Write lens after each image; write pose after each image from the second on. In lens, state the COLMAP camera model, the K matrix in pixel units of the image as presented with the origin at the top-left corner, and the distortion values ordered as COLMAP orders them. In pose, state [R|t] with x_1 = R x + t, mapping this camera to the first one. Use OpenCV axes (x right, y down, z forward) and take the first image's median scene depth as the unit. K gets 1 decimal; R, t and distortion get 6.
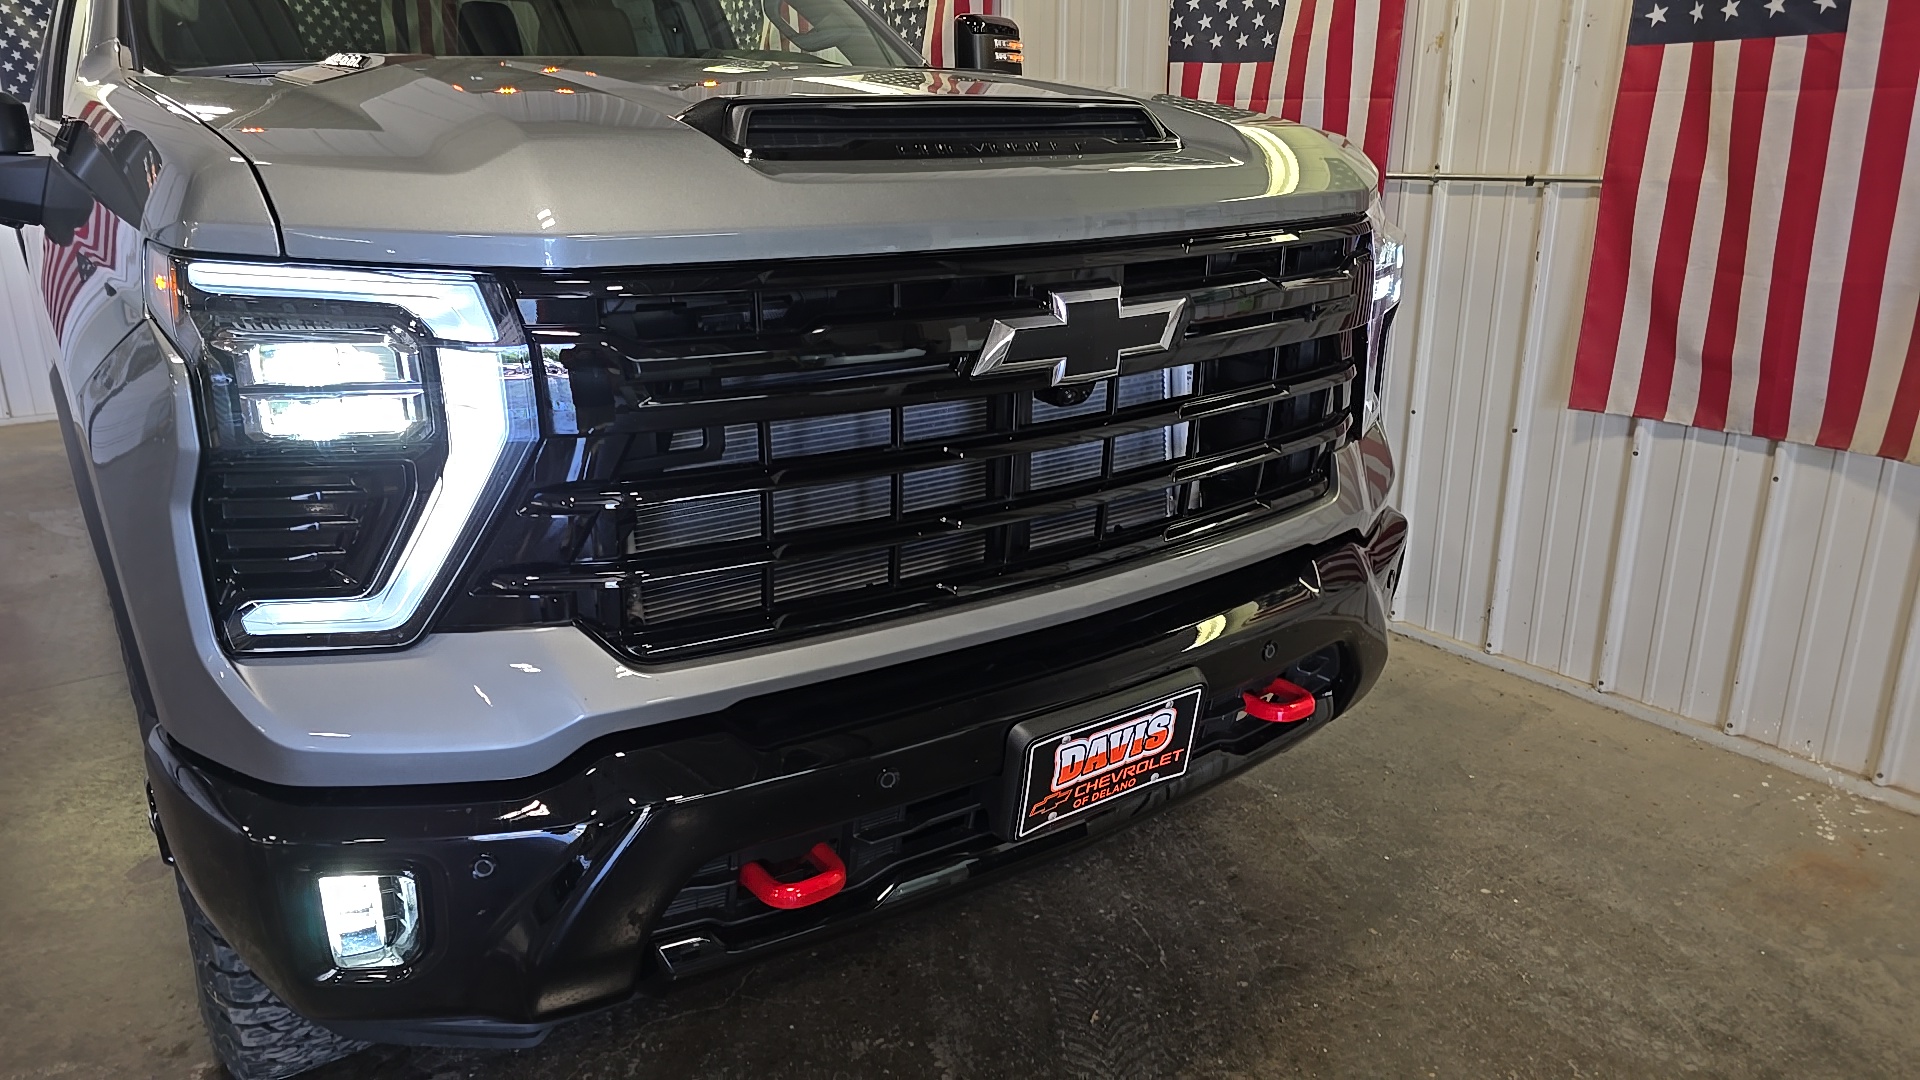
lens RADIAL K [[1288.1, 0, 963.8], [0, 1288.1, 541.6], [0, 0, 1]] dist [0.054026, -0.054209]
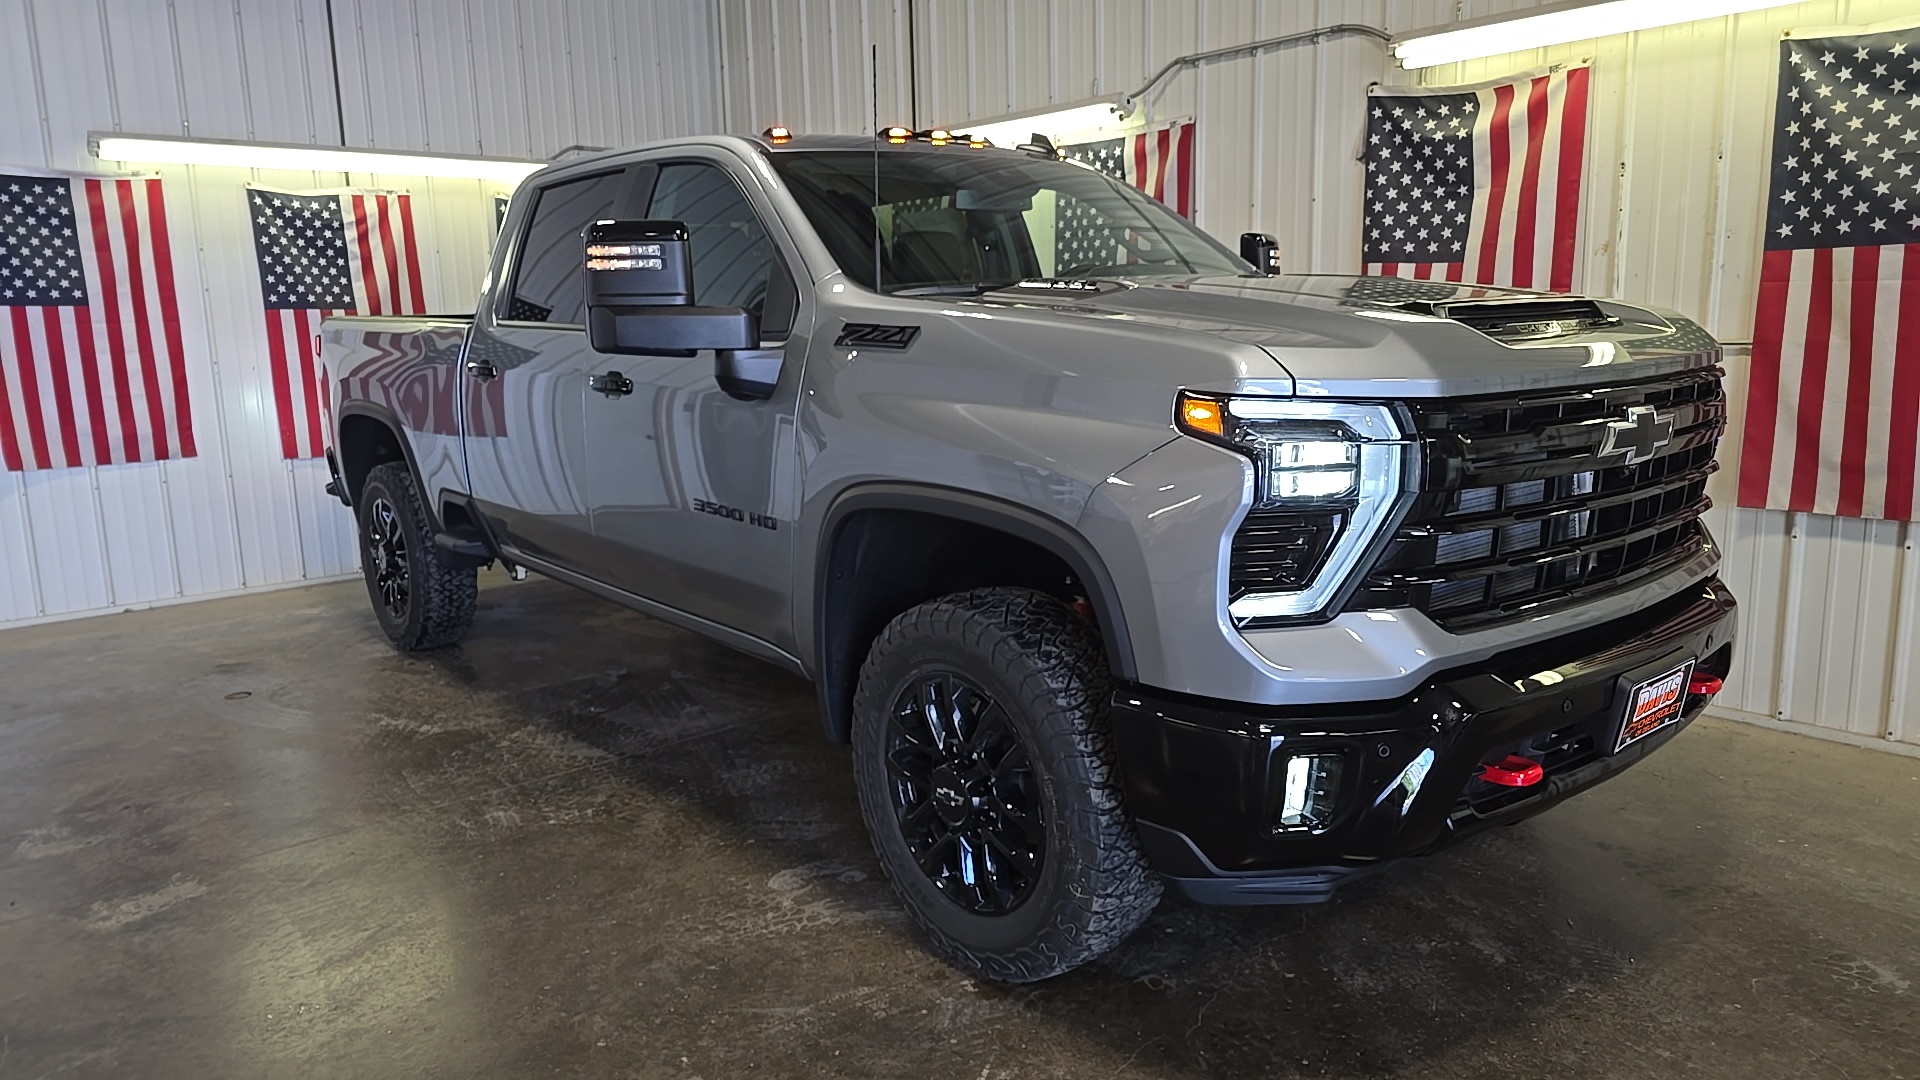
lens RADIAL K [[1288.1, 0, 963.8], [0, 1288.1, 541.6], [0, 0, 1]] dist [0.054026, -0.054209]
pose [[0.996445, -0.031805, 0.078017, -0.469554], [0.041884, 0.990476, -0.131160, 0.081875], [-0.073103, 0.133961, 0.988287, -0.292651]]
